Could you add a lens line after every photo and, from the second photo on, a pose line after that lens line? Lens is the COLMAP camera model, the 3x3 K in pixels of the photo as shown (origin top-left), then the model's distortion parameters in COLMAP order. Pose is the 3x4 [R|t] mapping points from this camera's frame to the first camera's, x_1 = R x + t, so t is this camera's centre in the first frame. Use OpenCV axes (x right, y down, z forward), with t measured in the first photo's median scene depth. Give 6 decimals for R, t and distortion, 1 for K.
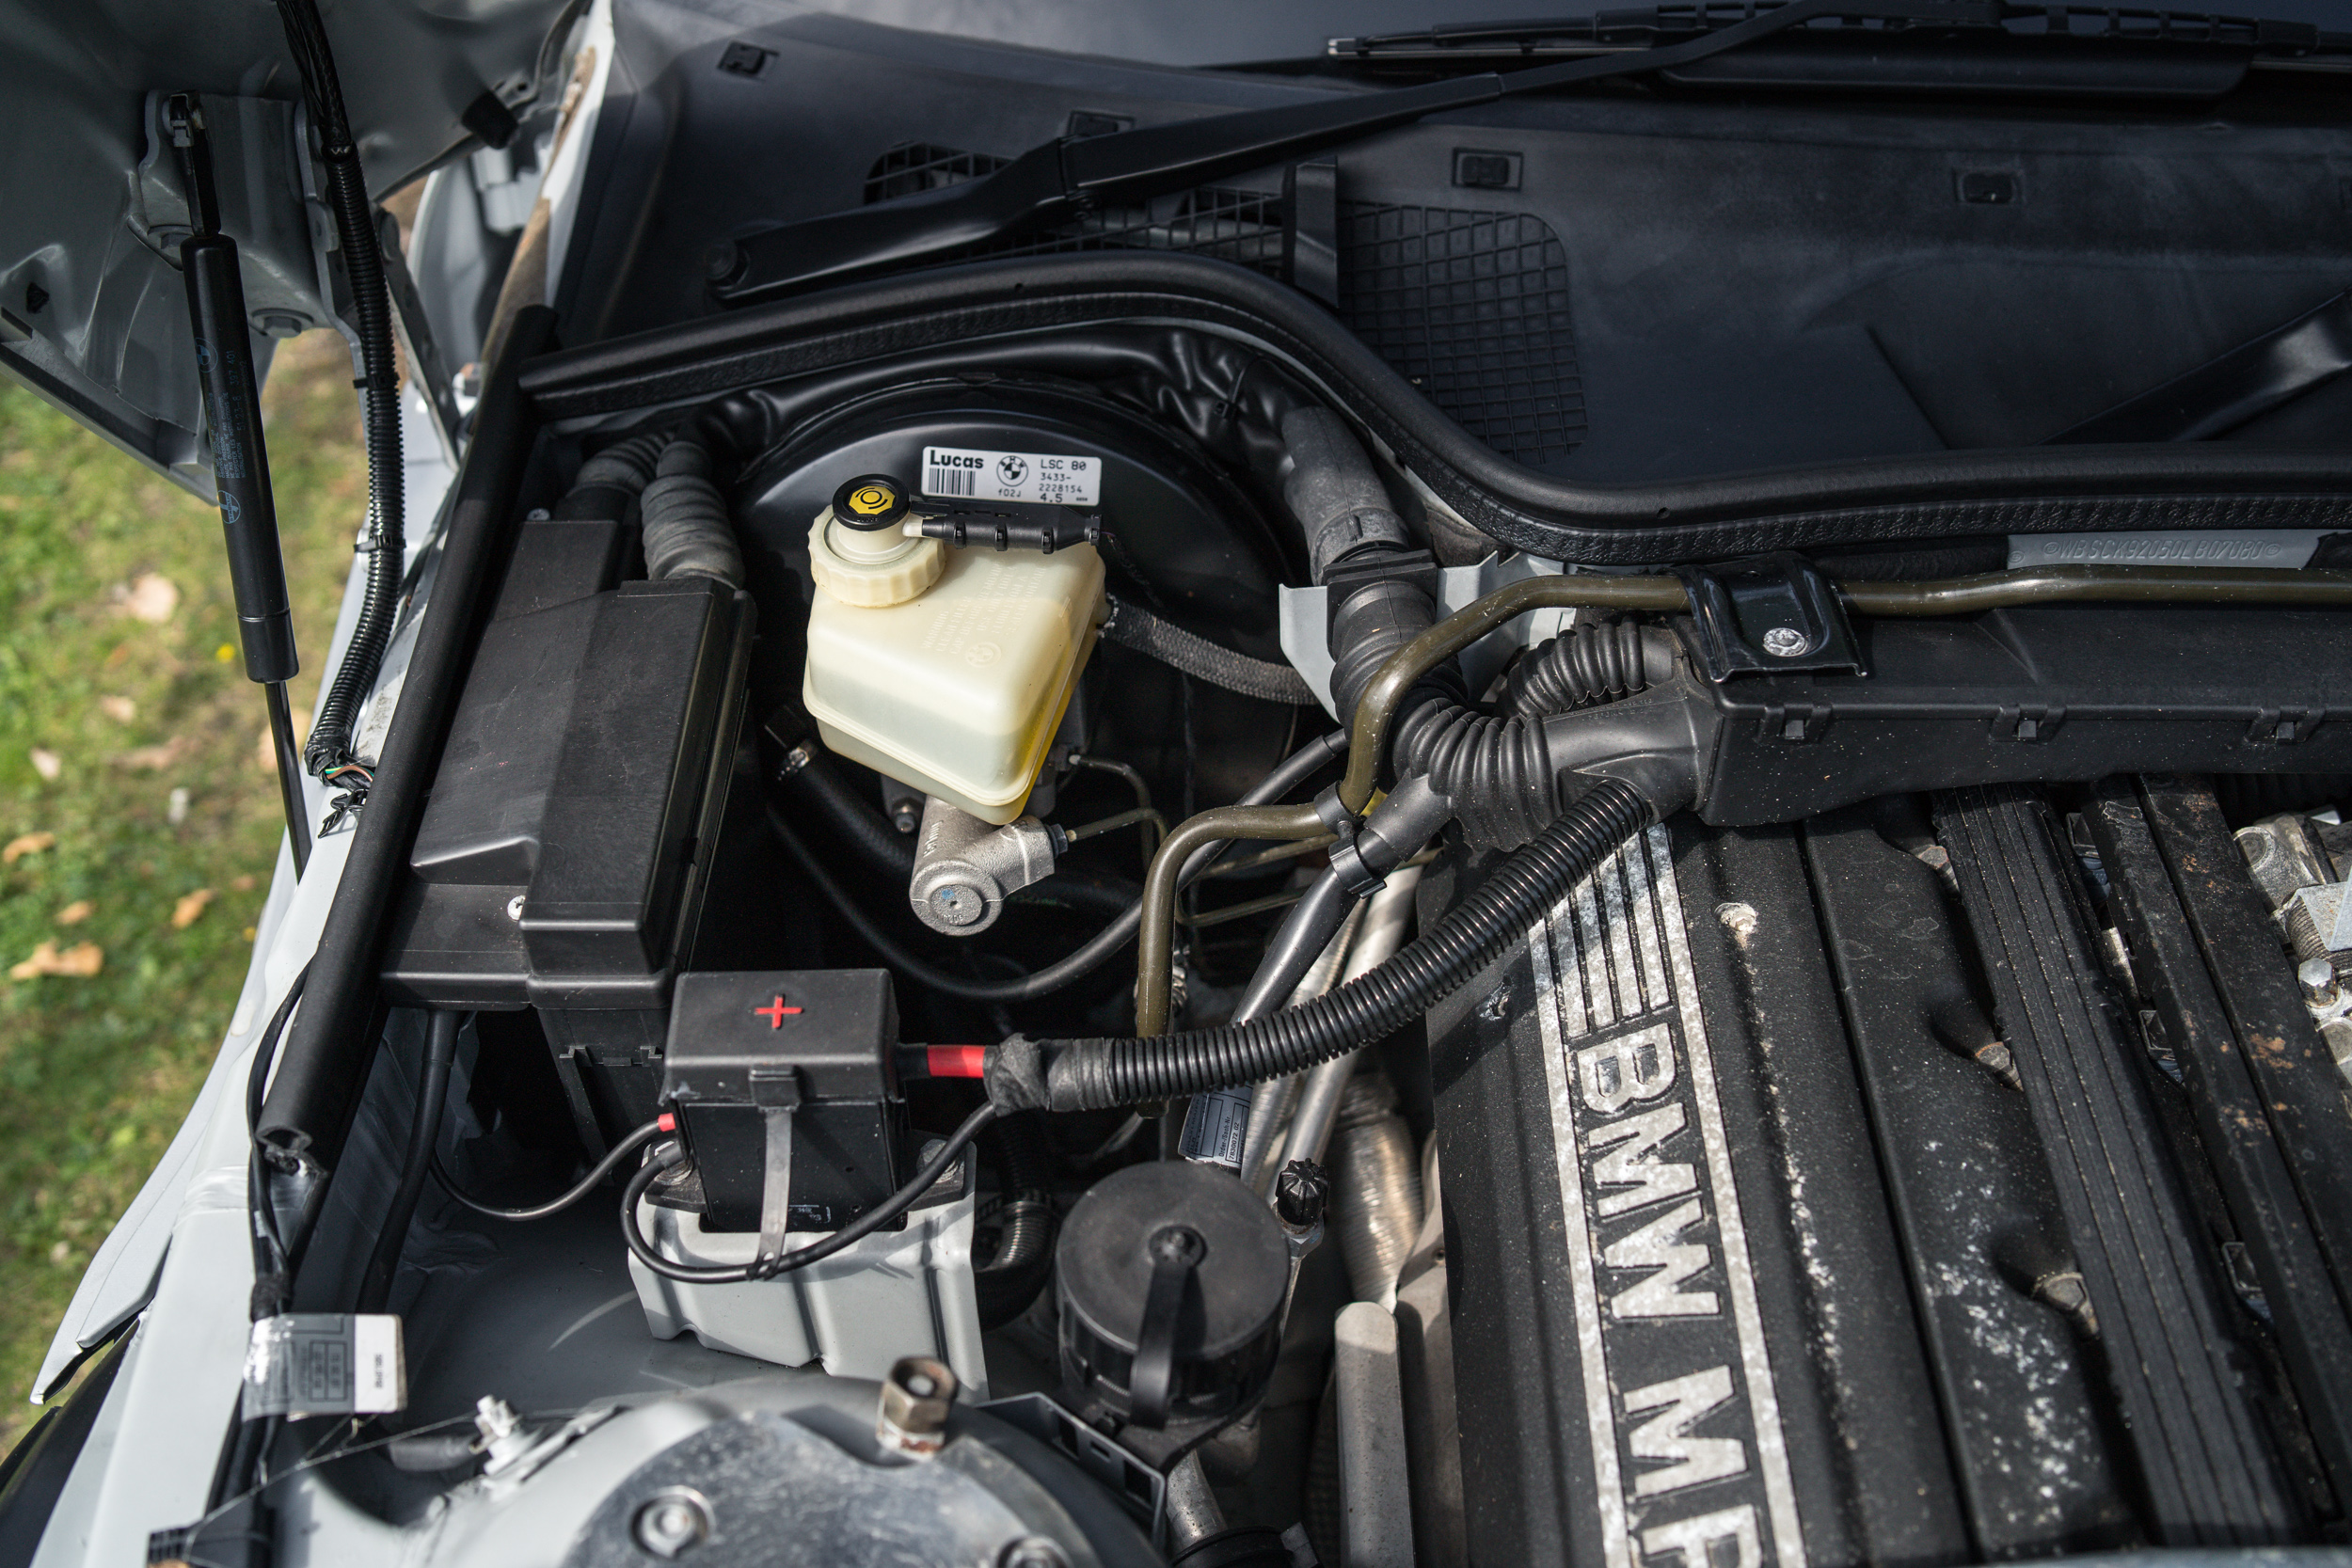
lens RADIAL K [[2242.7, 0, 1167.4], [0, 2242.7, 790.2], [0, 0, 1]] dist [-0.119792, 0.124609]
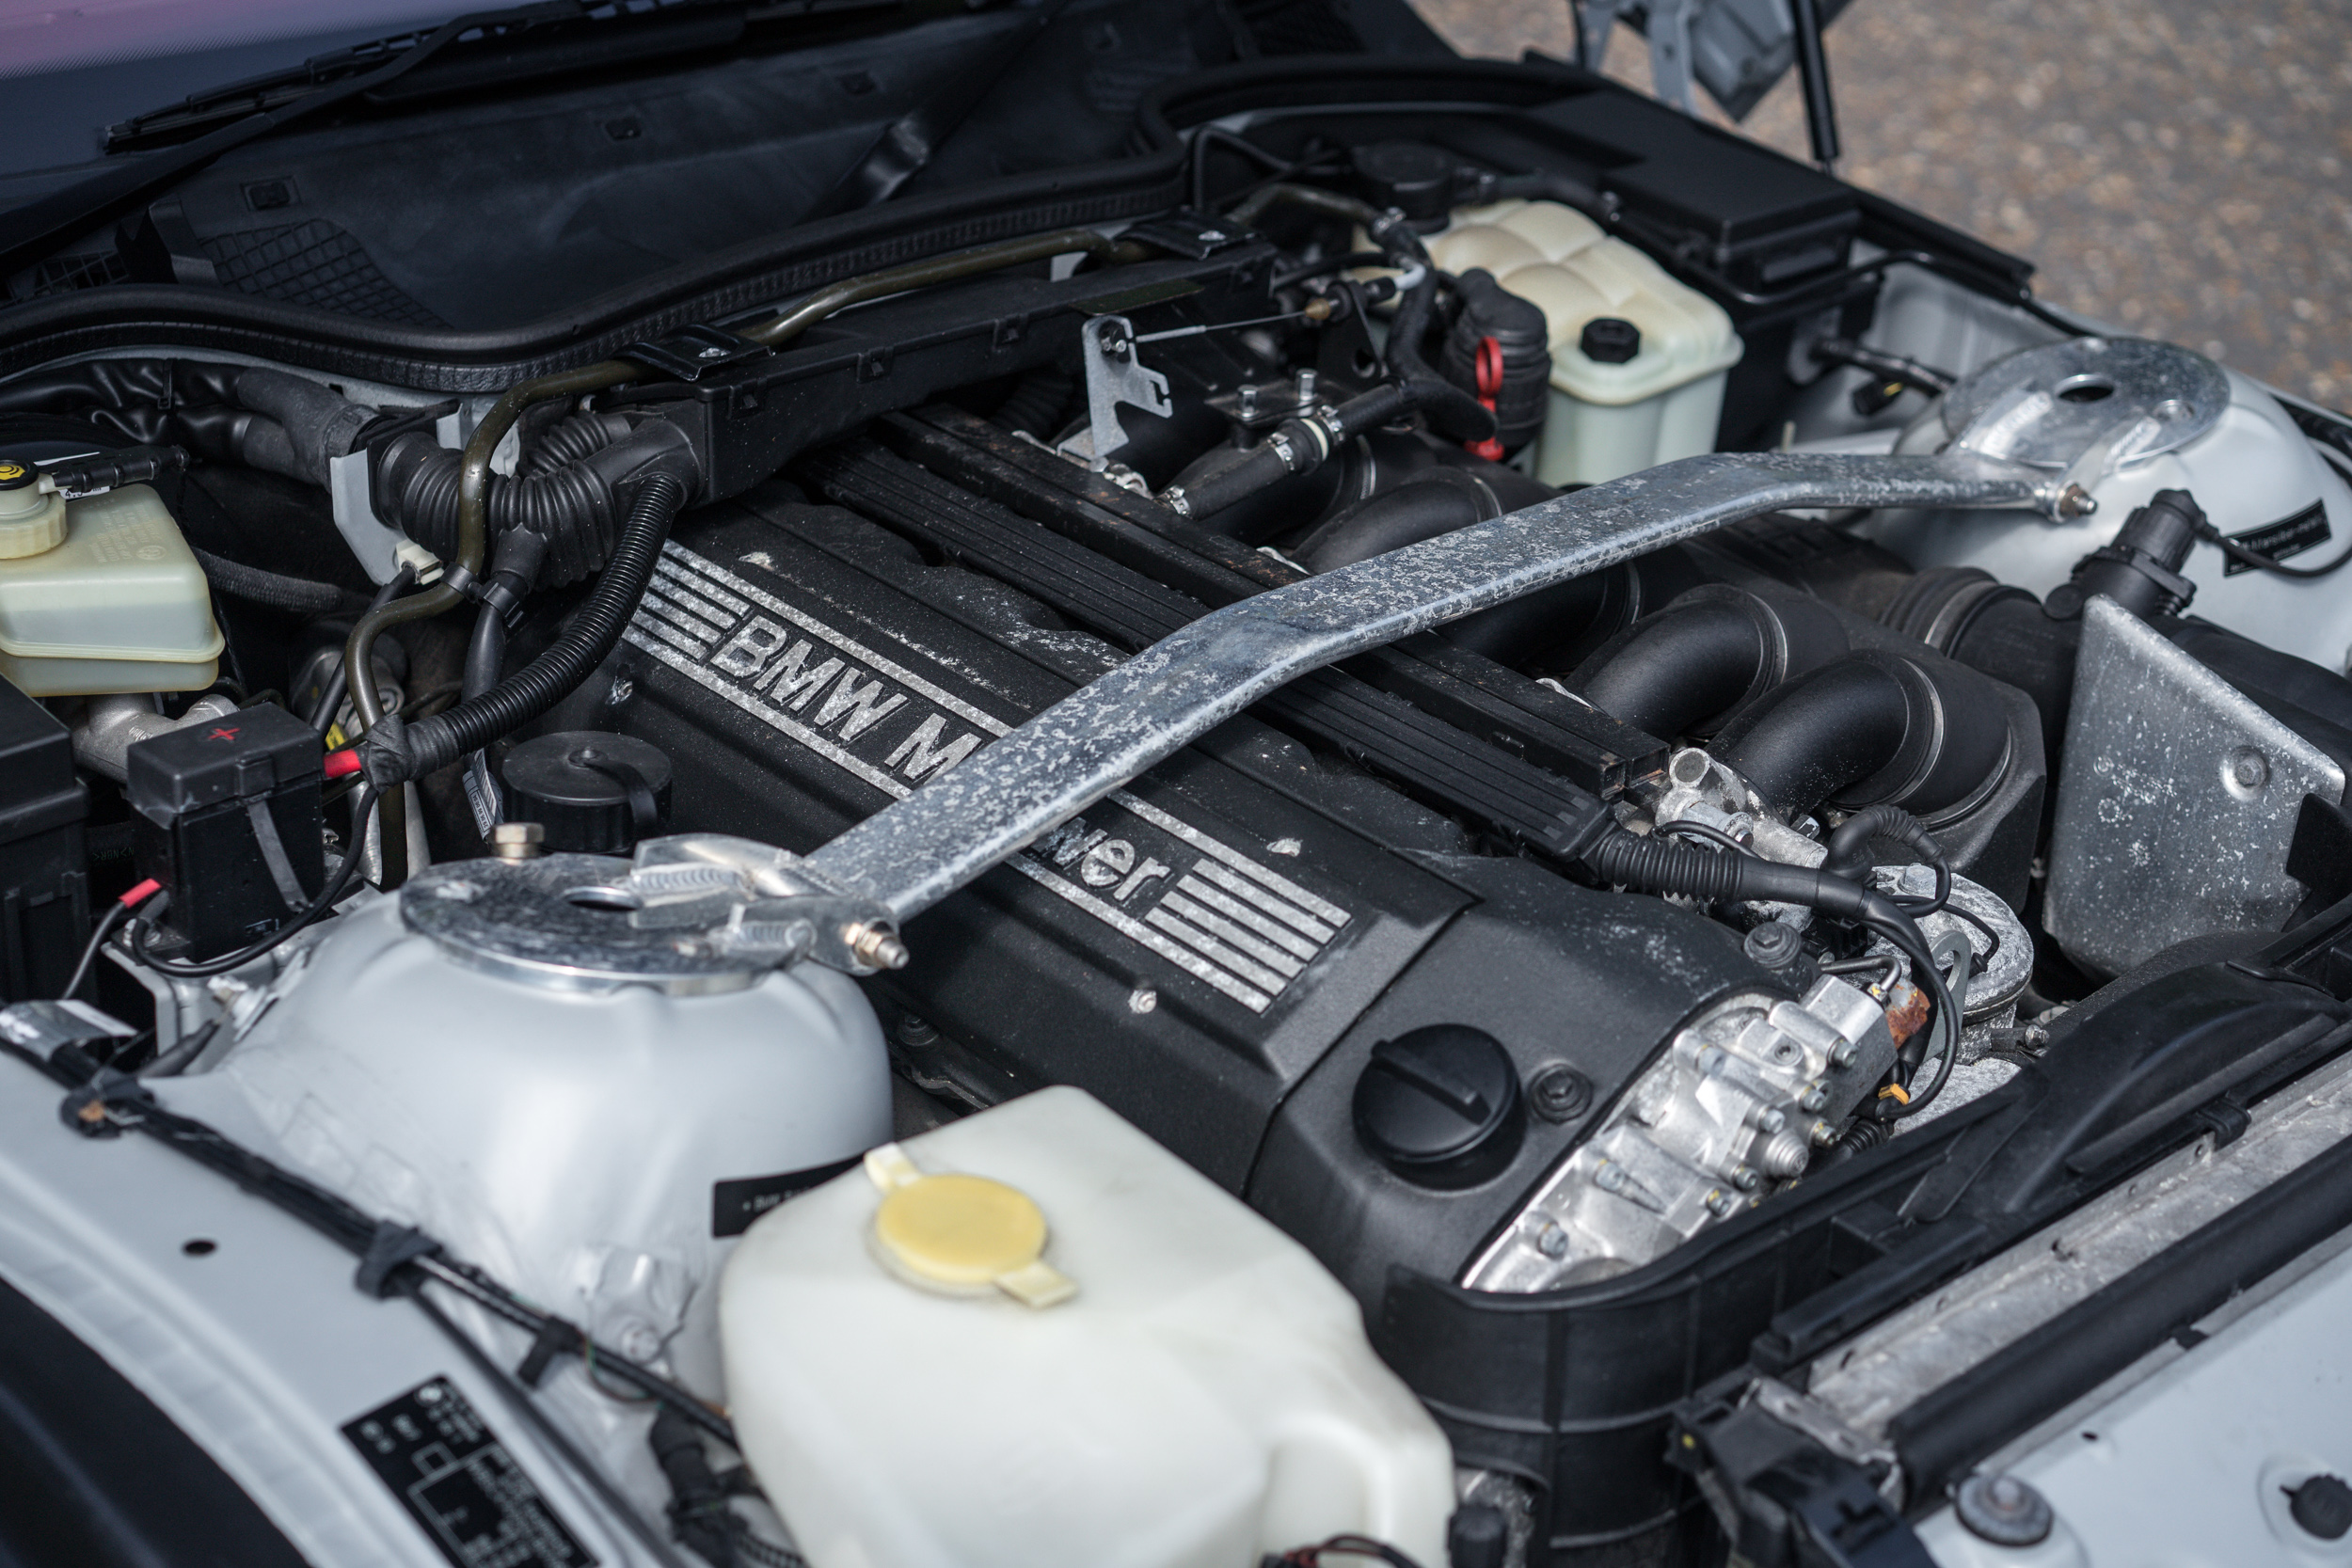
lens RADIAL K [[3630.4, 0, 1176.0], [0, 3630.4, 784.0], [0, 0, 1]] dist [0.062301, 0.035316]
pose [[0.725549, -0.274285, 0.631146, -0.998395], [0.446333, 0.885634, -0.128212, 0.573954], [-0.523798, 0.374726, 0.764994, -0.803128]]
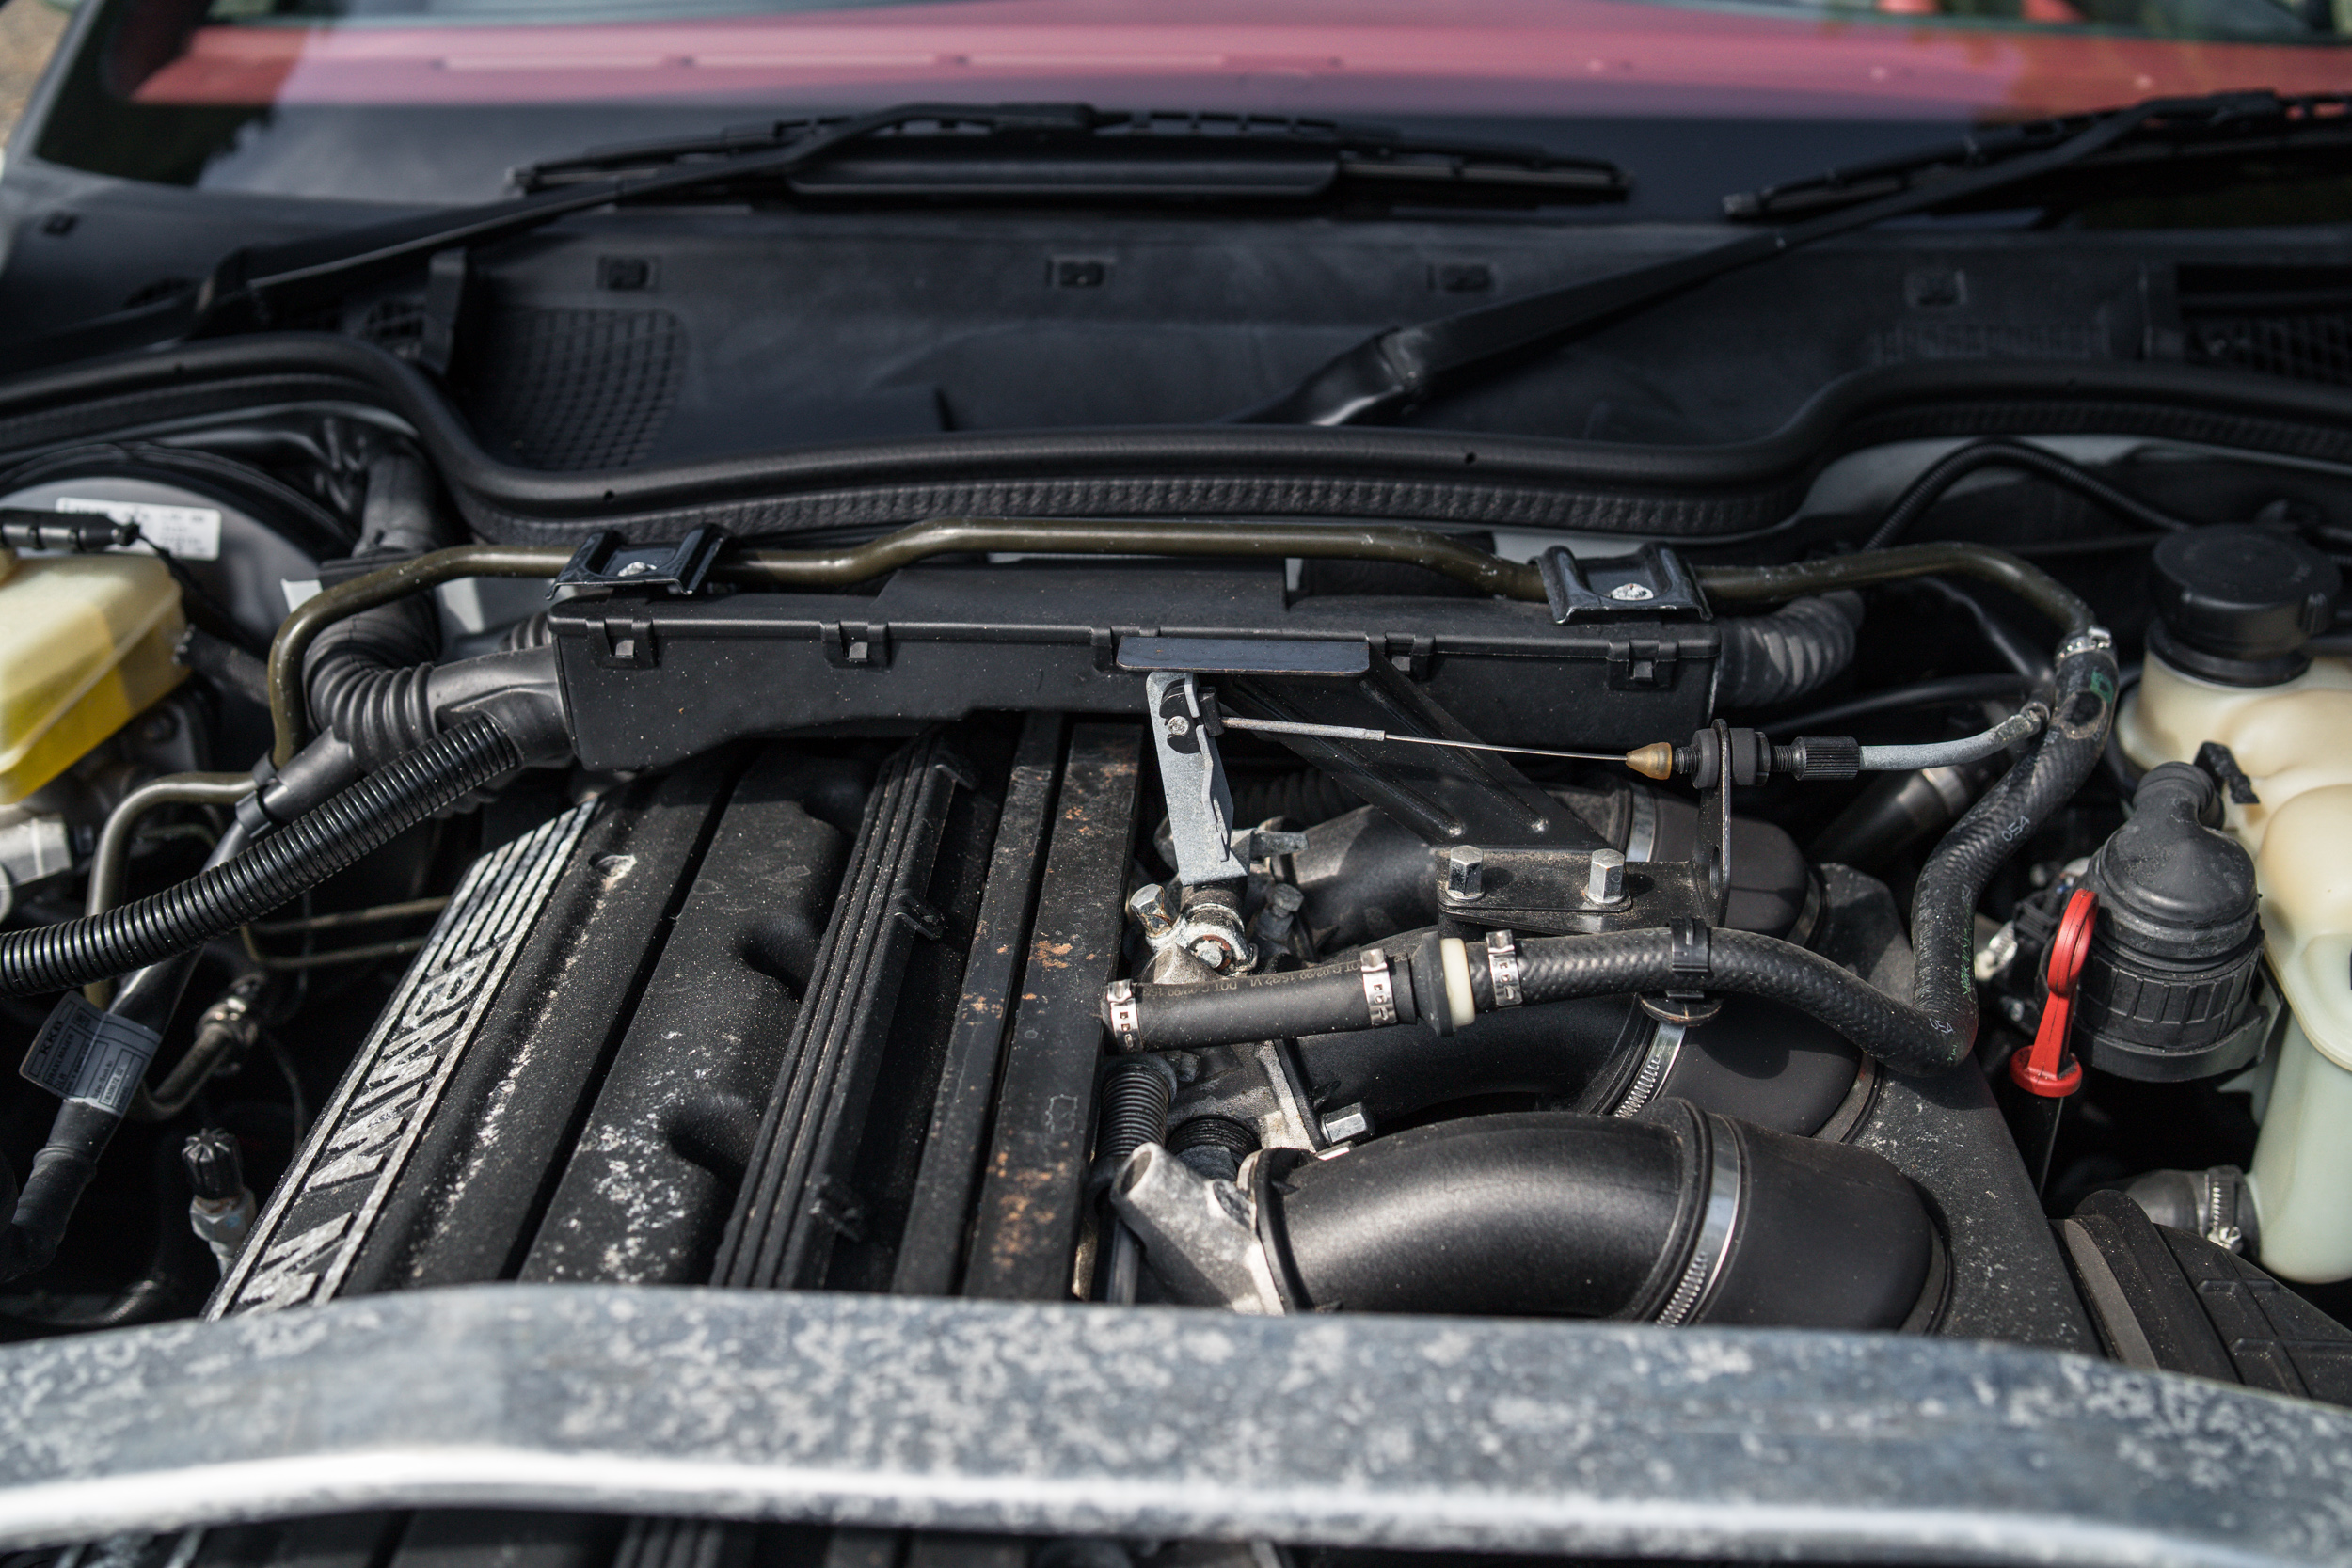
lens RADIAL K [[2242.7, 0, 1167.4], [0, 2242.7, 790.2], [0, 0, 1]] dist [-0.119792, 0.124609]
pose [[0.998923, 0.016683, -0.043286, 0.524923], [-0.027178, 0.966660, -0.254616, 0.260303], [0.037595, 0.255519, 0.966073, 0.050674]]
